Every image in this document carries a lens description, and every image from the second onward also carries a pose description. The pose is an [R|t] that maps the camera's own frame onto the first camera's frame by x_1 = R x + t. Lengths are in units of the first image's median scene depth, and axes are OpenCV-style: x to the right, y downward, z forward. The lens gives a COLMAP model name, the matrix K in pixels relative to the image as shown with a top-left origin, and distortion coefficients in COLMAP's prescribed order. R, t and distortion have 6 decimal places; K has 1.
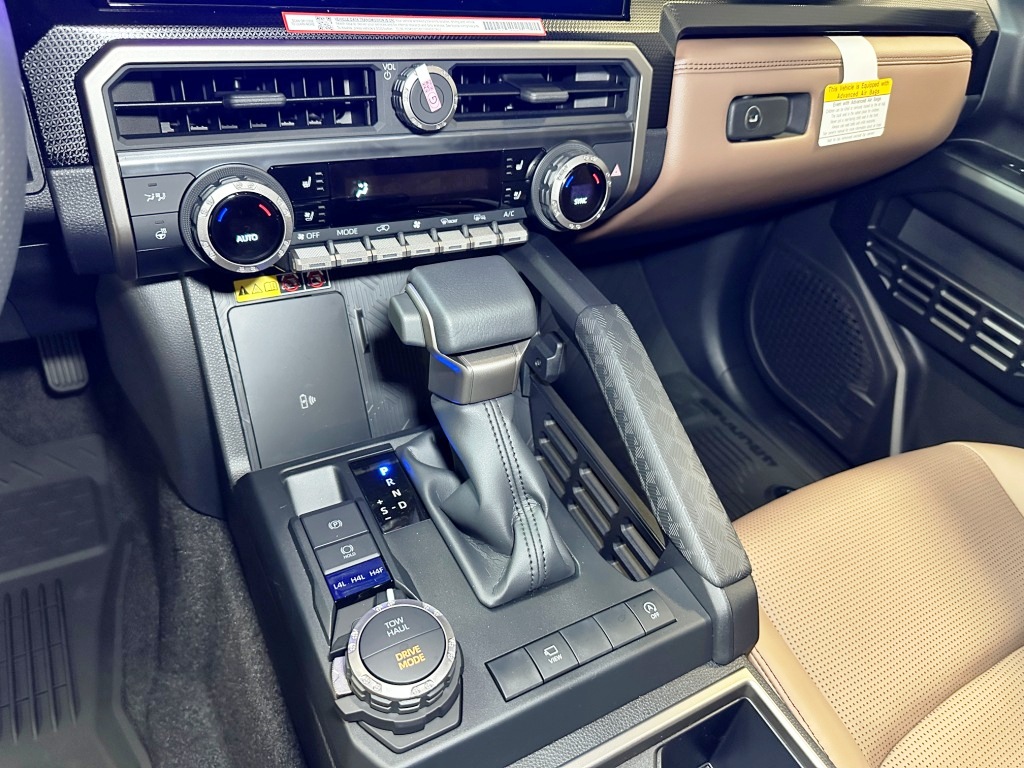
lens RADIAL K [[752.4, 0, 510.3], [0, 752.4, 389.5], [0, 0, 1]] dist [0.022299, -0.038670]
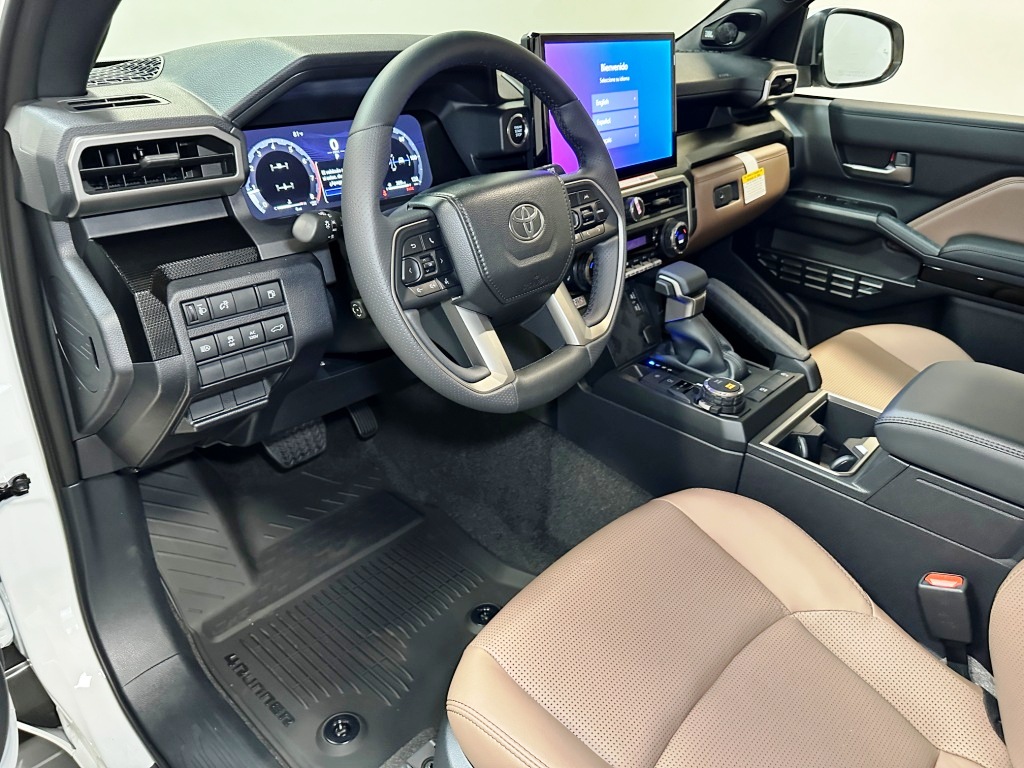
lens RADIAL K [[752.4, 0, 508.5], [0, 752.4, 377.0], [0, 0, 1]] dist [0.022299, -0.038670]
pose [[0.944689, -0.241295, 0.222125, -0.770073], [0.277261, 0.949342, -0.147906, 0.254291], [-0.175184, 0.201312, 0.963734, -0.781350]]
